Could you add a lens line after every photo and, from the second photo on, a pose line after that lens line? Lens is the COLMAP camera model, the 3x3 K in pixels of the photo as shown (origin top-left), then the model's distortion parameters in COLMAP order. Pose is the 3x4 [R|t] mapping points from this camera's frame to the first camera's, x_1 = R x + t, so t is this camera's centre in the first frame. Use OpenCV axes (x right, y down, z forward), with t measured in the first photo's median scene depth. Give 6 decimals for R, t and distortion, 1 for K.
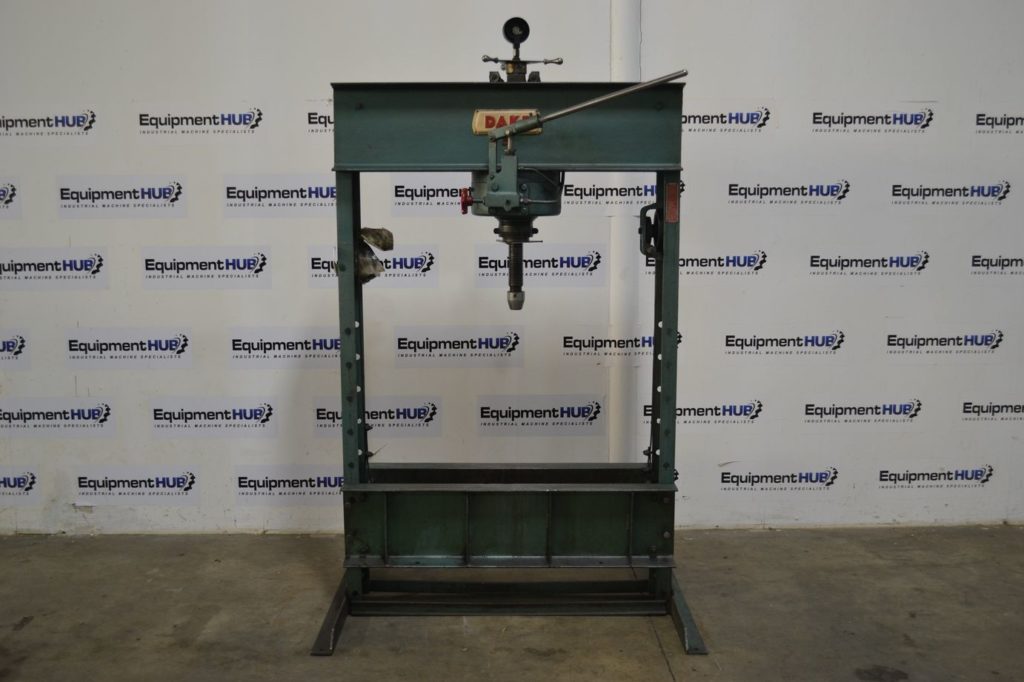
lens RADIAL K [[1091.3, 0, 512.0], [0, 1091.3, 341.0], [0, 0, 1]] dist [-0.073276, 0.017129]
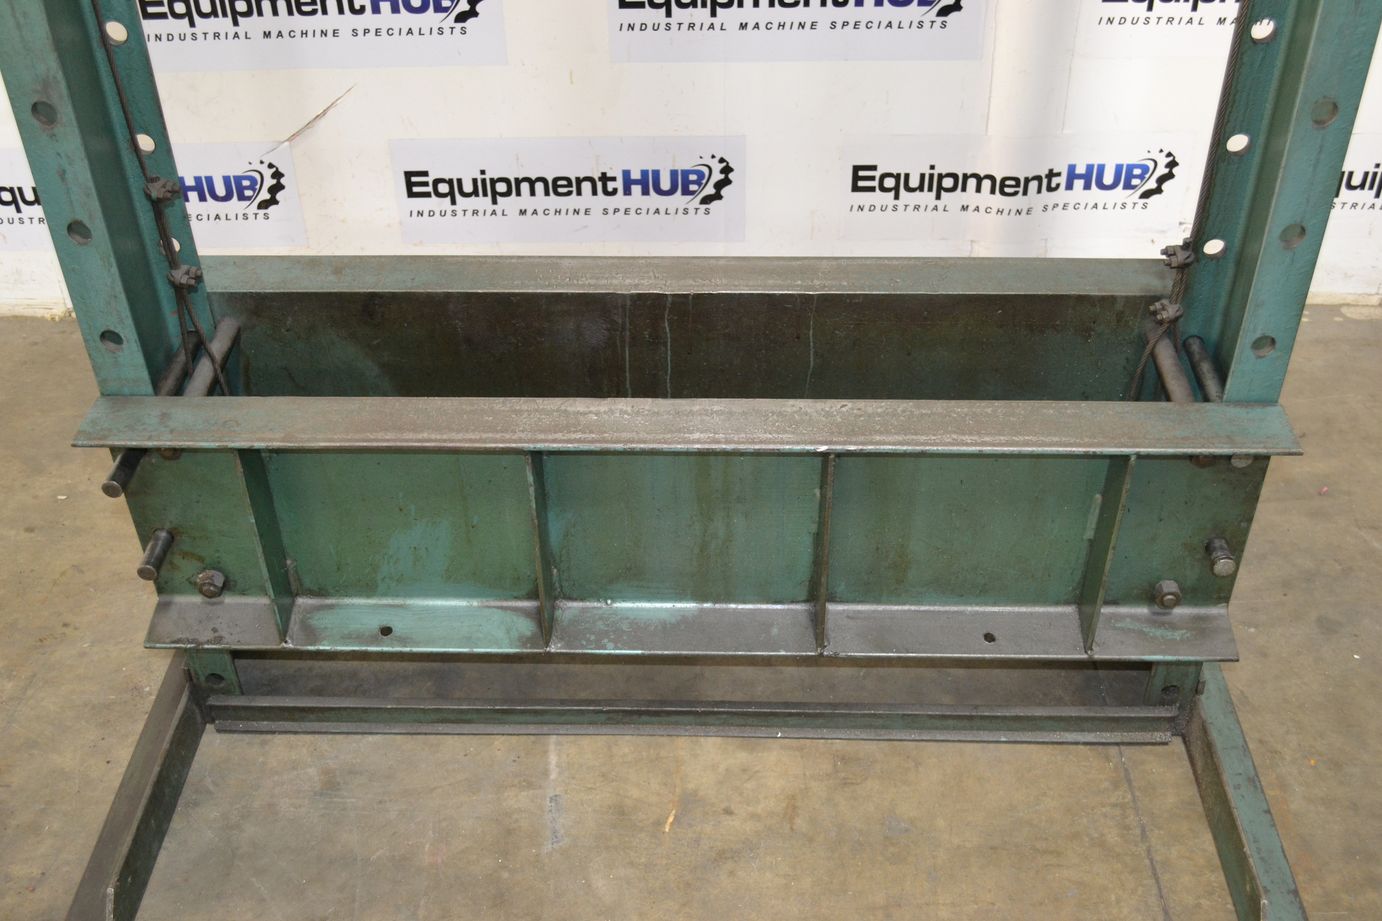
lens RADIAL K [[1472.8, 0, 691.0], [0, 1472.8, 460.5], [0, 0, 1]] dist [-0.073276, 0.017129]
pose [[0.999465, 0.007137, -0.031932, 0.011599], [0.009752, 0.866578, 0.498946, -0.041798], [0.031233, -0.498990, 0.866045, 0.665669]]
